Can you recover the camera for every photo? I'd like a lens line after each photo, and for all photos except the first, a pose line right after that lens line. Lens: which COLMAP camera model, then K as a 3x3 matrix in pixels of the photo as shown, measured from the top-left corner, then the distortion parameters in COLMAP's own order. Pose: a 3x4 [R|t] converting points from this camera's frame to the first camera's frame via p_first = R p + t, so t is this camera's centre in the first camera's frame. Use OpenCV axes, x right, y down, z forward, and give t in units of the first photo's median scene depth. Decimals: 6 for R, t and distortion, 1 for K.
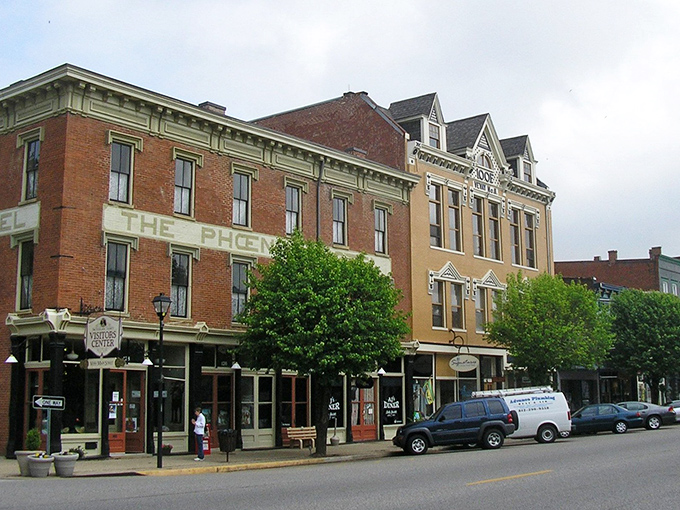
lens RADIAL K [[928.9, 0, 340.6], [0, 928.9, 250.8], [0, 0, 1]] dist [-0.035097, 0.000000]
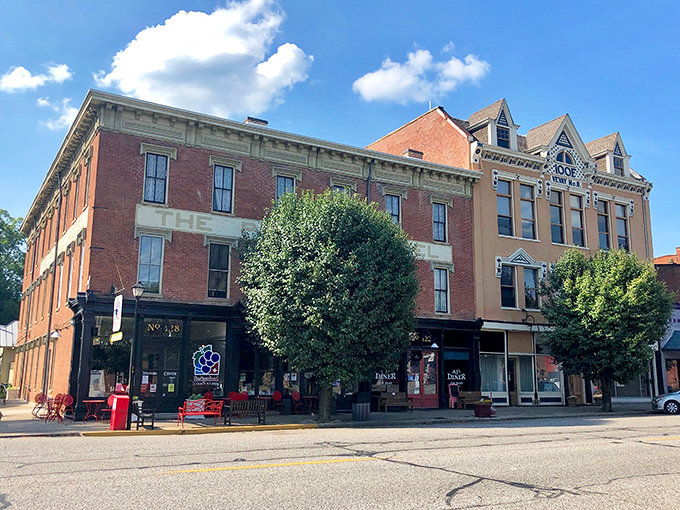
lens RADIAL K [[609.3, 0, 339.0], [0, 609.3, 261.6], [0, 0, 1]] dist [0.037472, -0.006922]
pose [[0.925015, -0.045349, -0.377214, 0.193872], [0.039612, 0.998951, -0.022956, 0.036134], [0.377859, 0.006292, 0.925842, 0.246944]]
